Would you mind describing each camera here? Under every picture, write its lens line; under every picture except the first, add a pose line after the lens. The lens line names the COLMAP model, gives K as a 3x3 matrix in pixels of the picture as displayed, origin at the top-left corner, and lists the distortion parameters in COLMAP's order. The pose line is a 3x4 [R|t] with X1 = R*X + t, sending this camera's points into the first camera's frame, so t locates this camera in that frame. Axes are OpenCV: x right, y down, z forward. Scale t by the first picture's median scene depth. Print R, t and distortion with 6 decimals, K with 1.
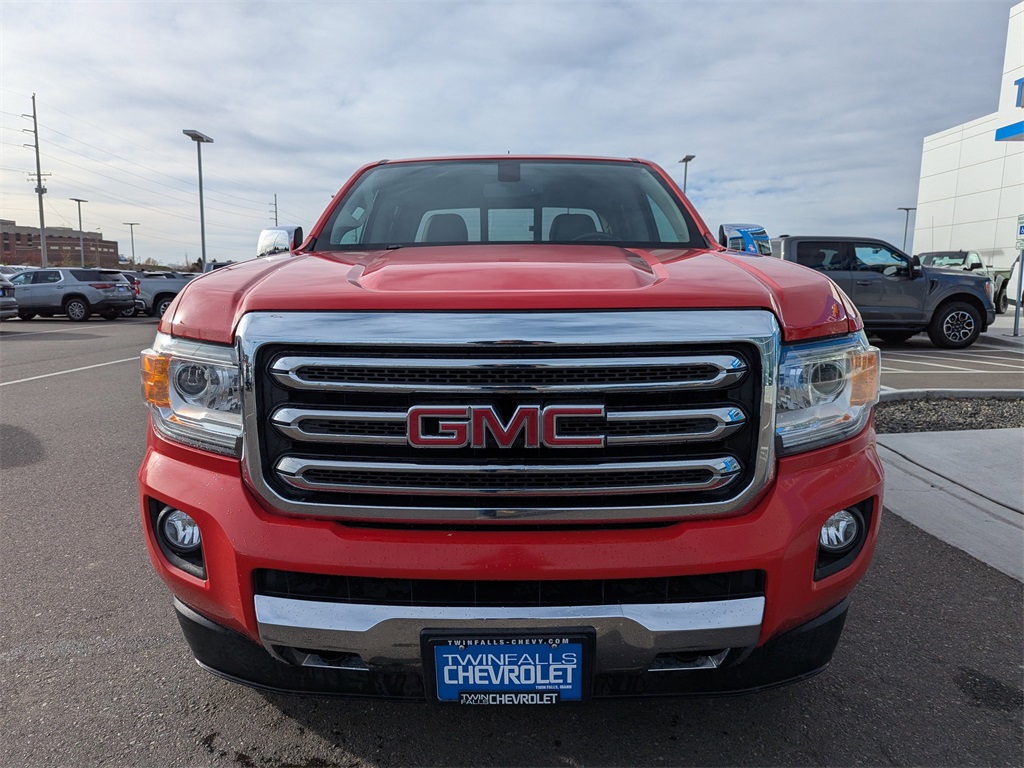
lens RADIAL K [[748.4, 0, 506.4], [0, 748.4, 389.9], [0, 0, 1]] dist [0.052086, -0.048313]
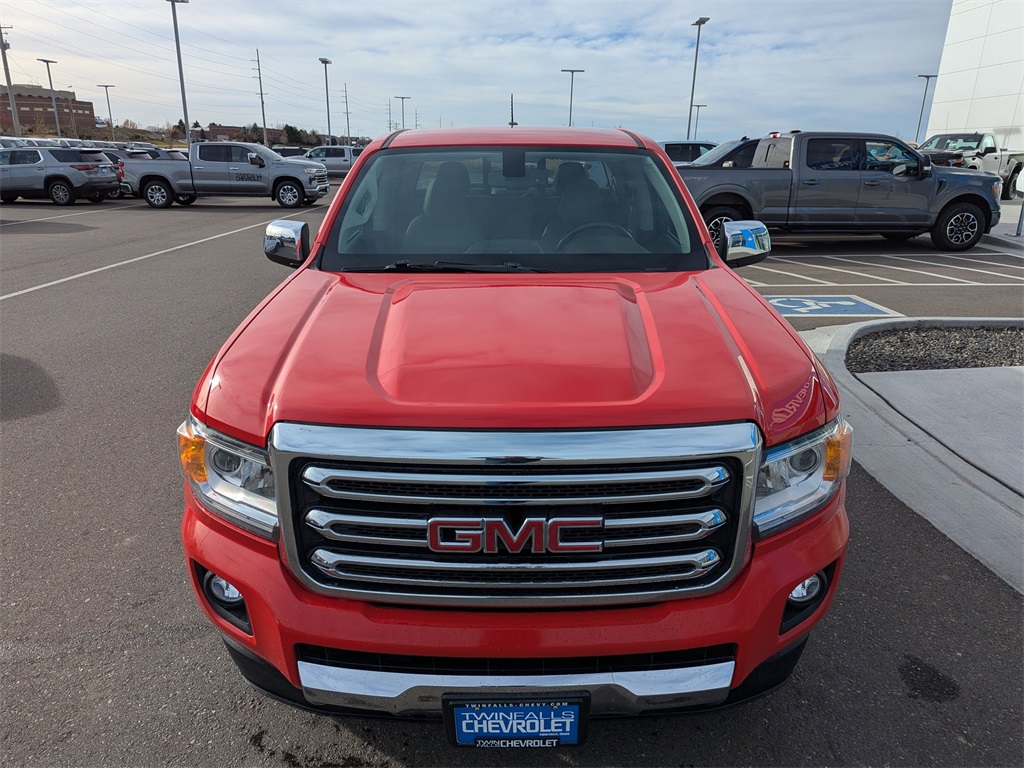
lens RADIAL K [[748.4, 0, 519.2], [0, 748.4, 399.8], [0, 0, 1]] dist [0.052086, -0.048313]
pose [[0.999851, -0.000279, 0.017278, -0.011639], [-0.002919, 0.982774, 0.184786, -0.300891], [-0.017032, -0.184809, 0.982627, -0.064159]]
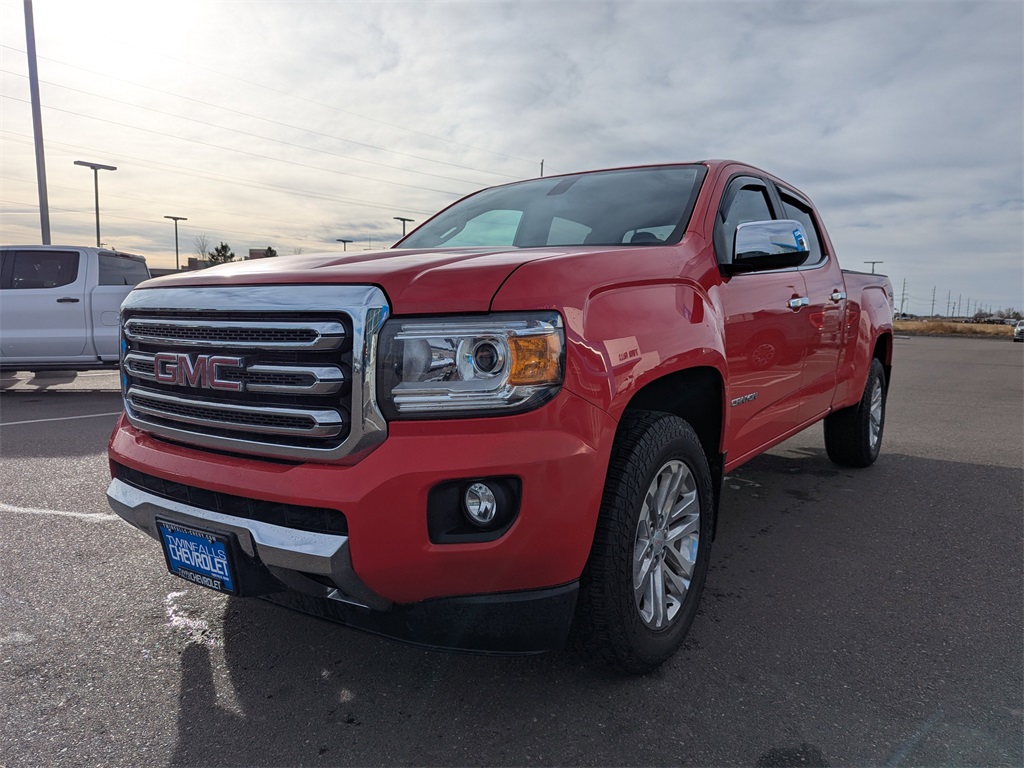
lens RADIAL K [[748.4, 0, 501.6], [0, 748.4, 403.9], [0, 0, 1]] dist [0.052086, -0.048313]
pose [[0.814752, 0.076686, -0.574716, 1.024281], [-0.093925, 0.995579, -0.000310, 0.047349], [0.572152, 0.054232, 0.818353, 0.175621]]
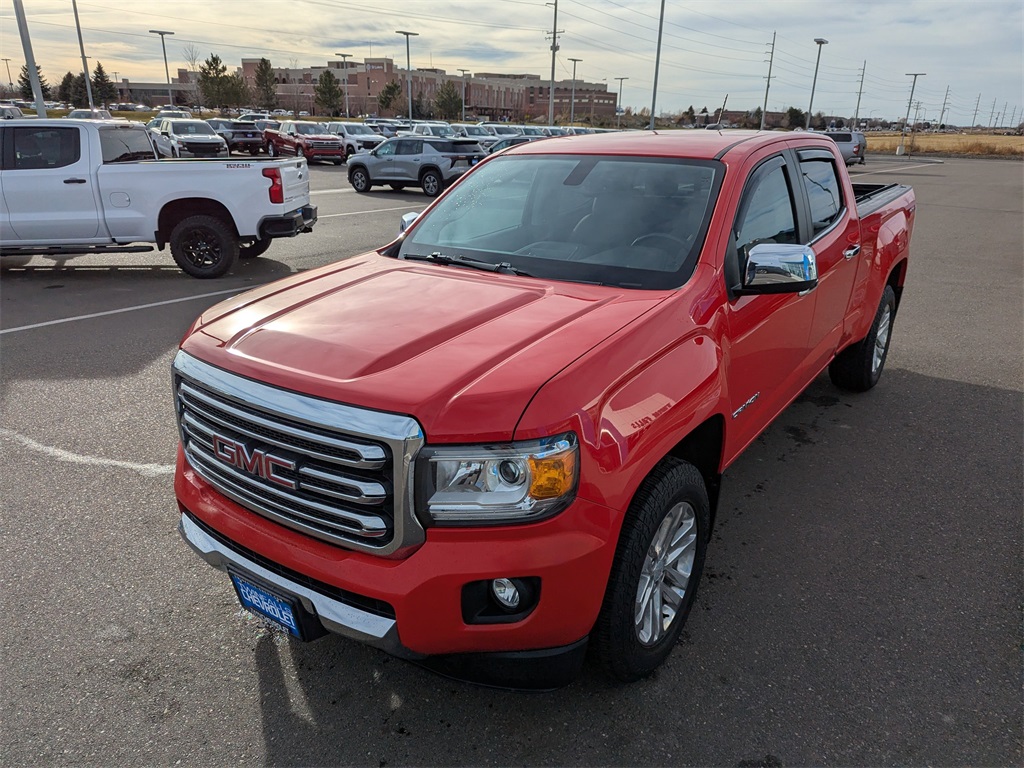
lens RADIAL K [[748.4, 0, 501.5], [0, 748.4, 401.0], [0, 0, 1]] dist [0.052086, -0.048313]
pose [[0.806271, 0.203213, -0.555546, 1.028421], [-0.083373, 0.968805, 0.233378, -0.387971], [0.585642, -0.141848, 0.798062, 0.077365]]
